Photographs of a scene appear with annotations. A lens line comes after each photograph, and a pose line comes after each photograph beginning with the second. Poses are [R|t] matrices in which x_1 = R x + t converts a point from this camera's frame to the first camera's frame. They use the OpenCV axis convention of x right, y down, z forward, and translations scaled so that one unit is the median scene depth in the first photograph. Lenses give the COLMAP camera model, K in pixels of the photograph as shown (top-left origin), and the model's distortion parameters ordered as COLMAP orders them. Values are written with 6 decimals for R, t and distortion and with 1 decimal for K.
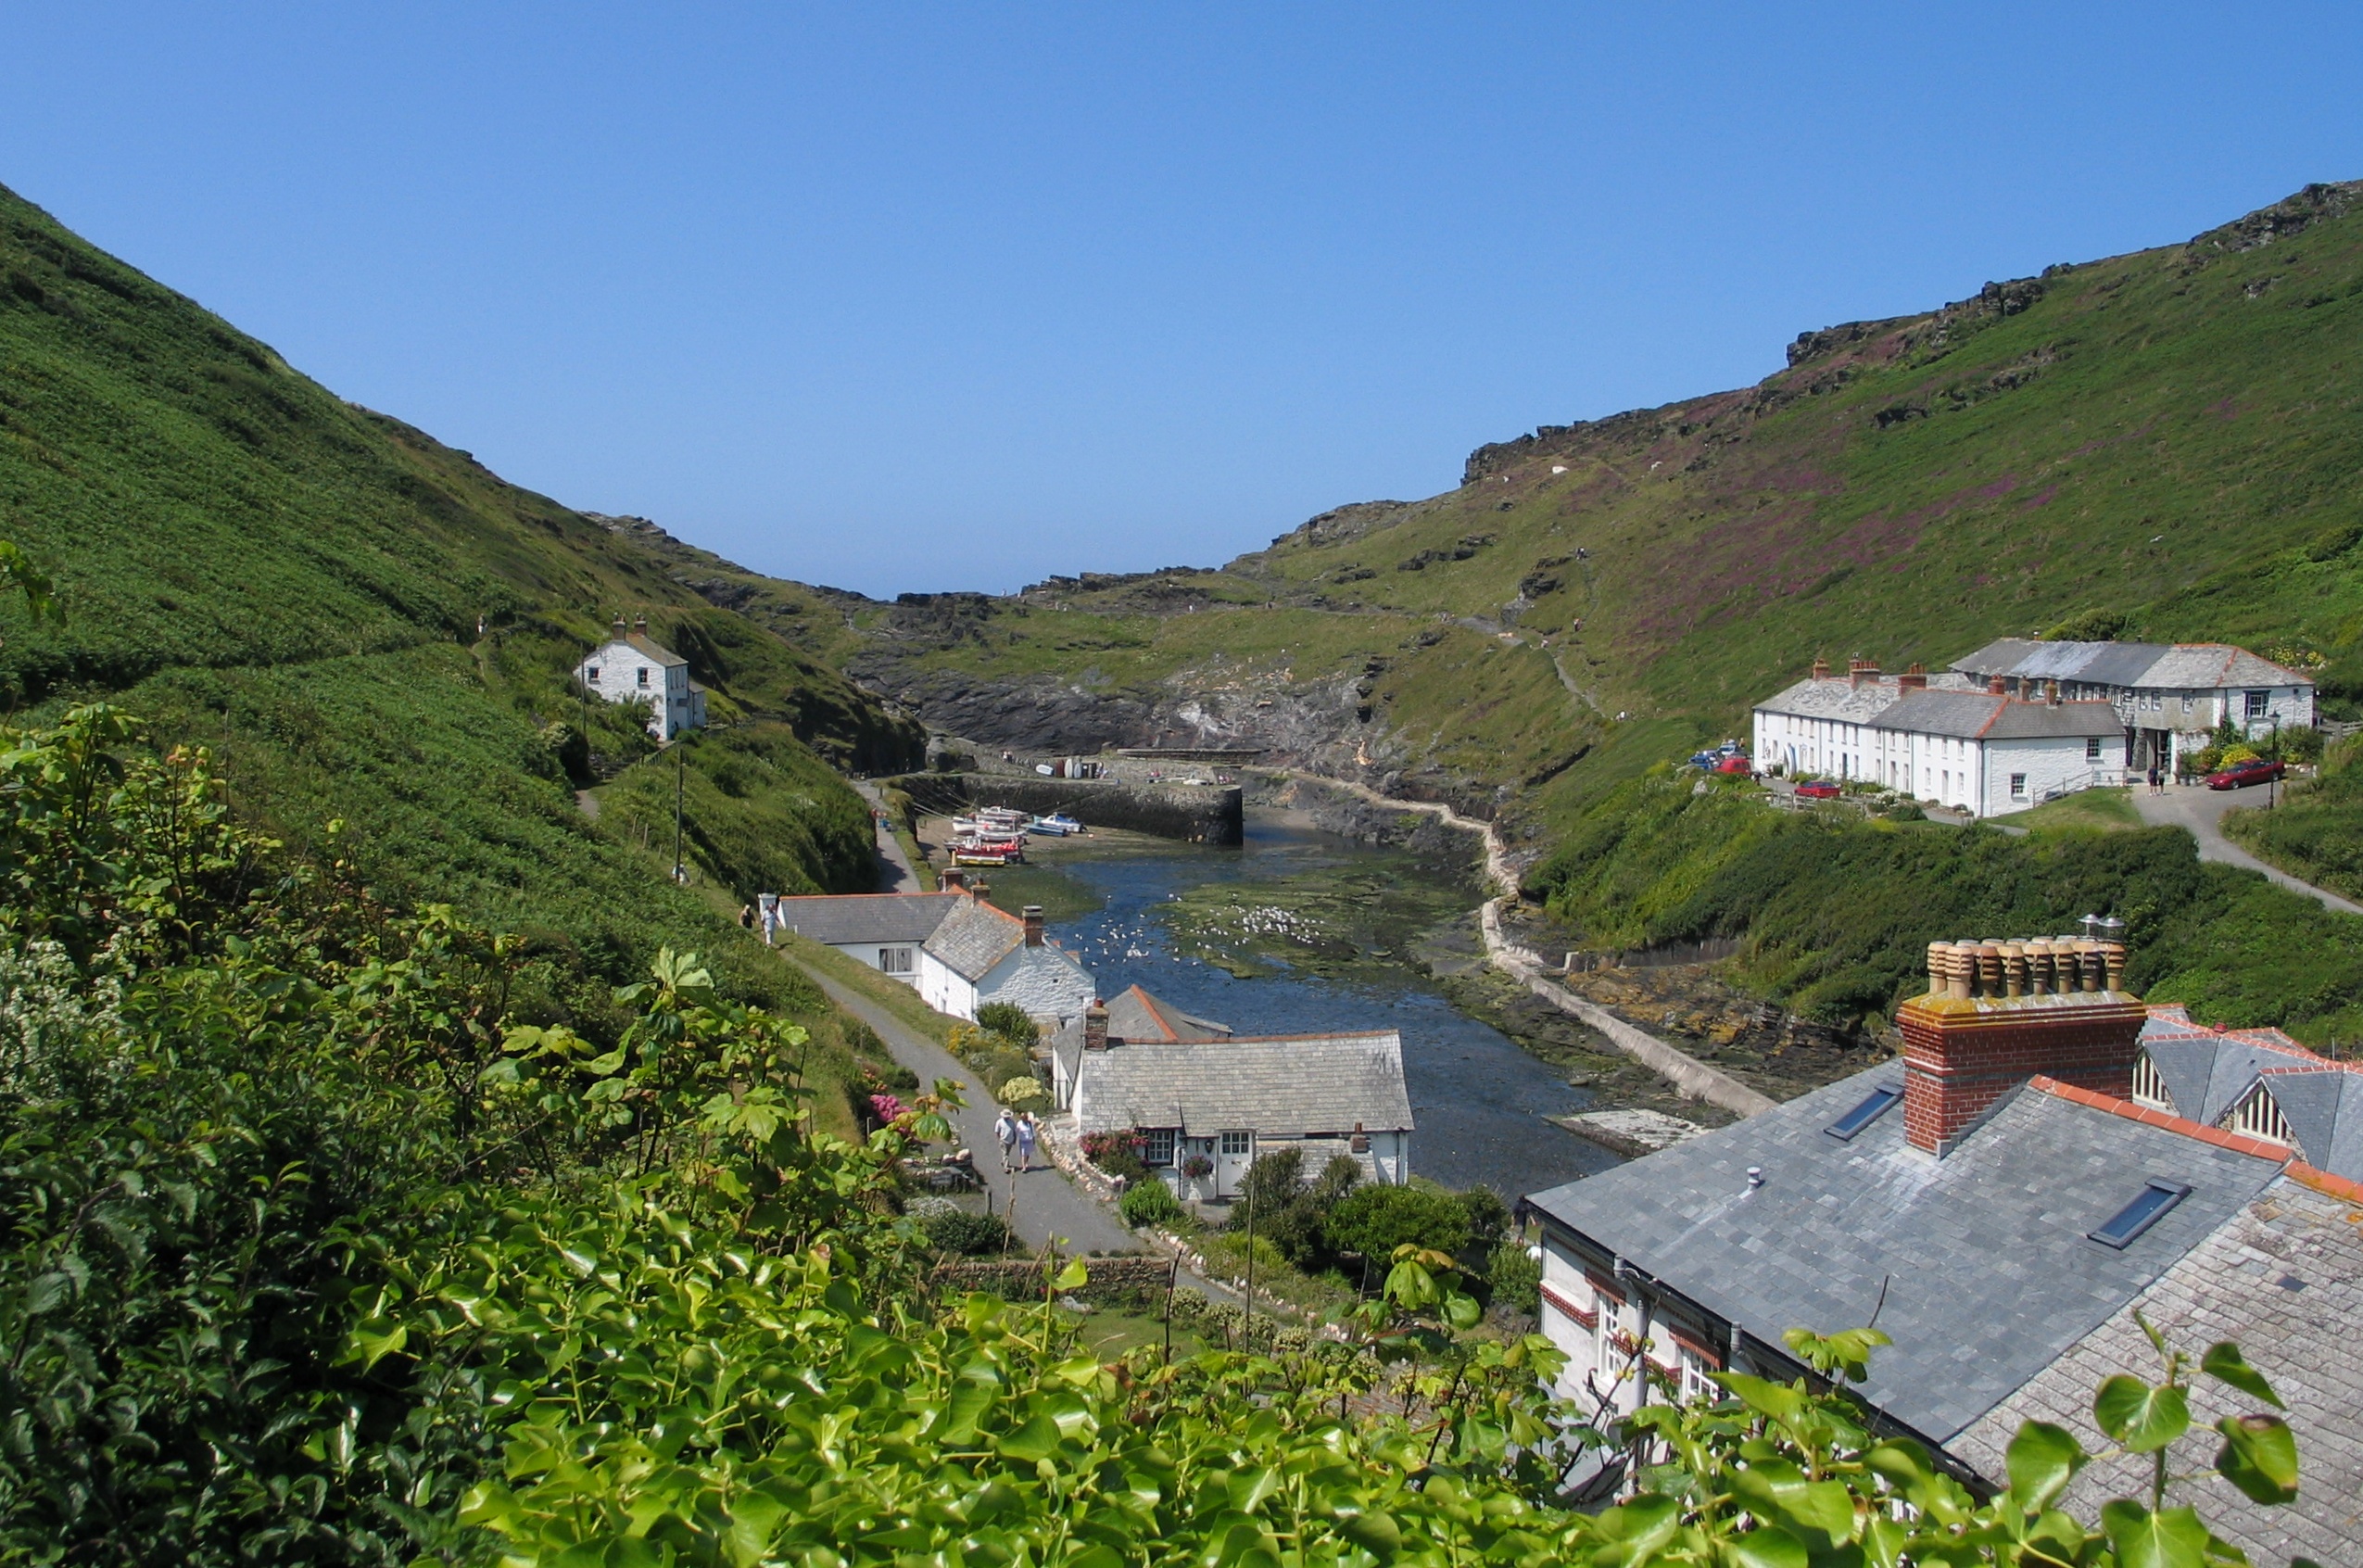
lens RADIAL K [[2454.9, 0, 1181.5], [0, 2454.9, 784.0], [0, 0, 1]] dist [-0.187158, 0.162781]
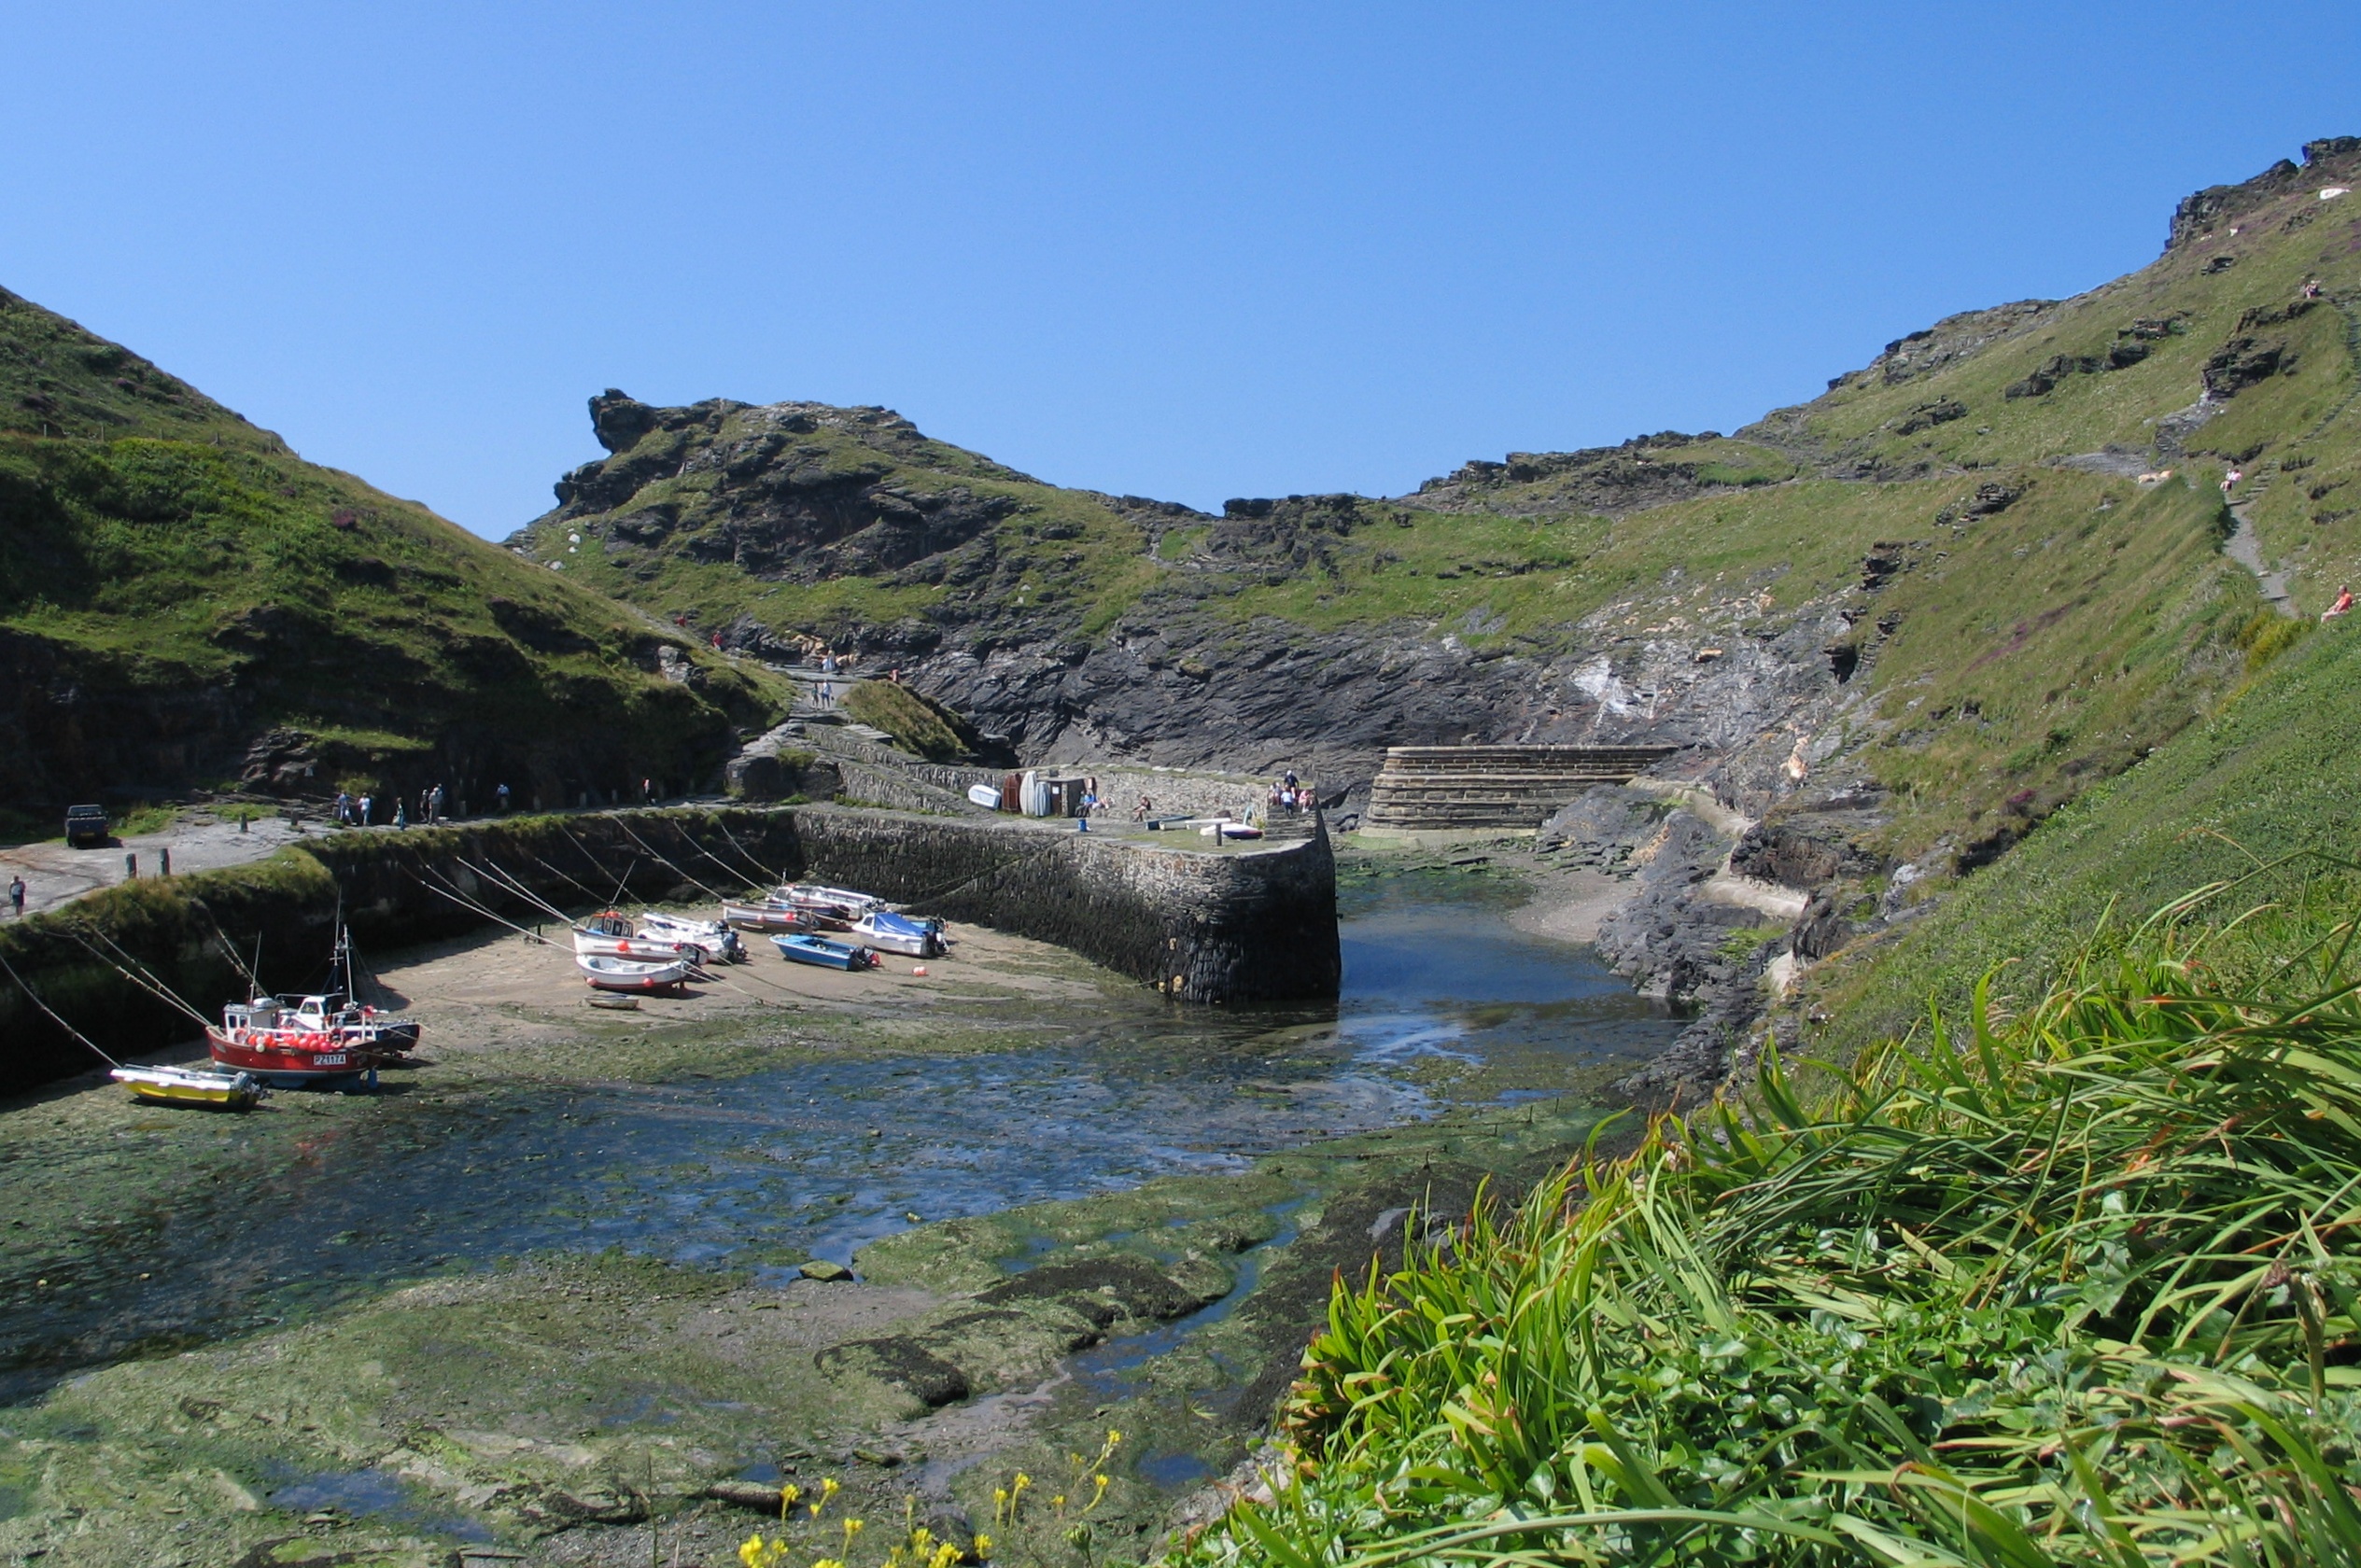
lens RADIAL K [[2452.5, 0, 1180.5], [0, 2452.5, 784.0], [0, 0, 1]] dist [-0.187158, 0.162781]
pose [[0.940585, -0.004287, -0.339530, 0.092994], [0.004400, 0.999990, -0.000437, -0.005607], [0.339529, -0.001083, 0.940595, 0.446326]]
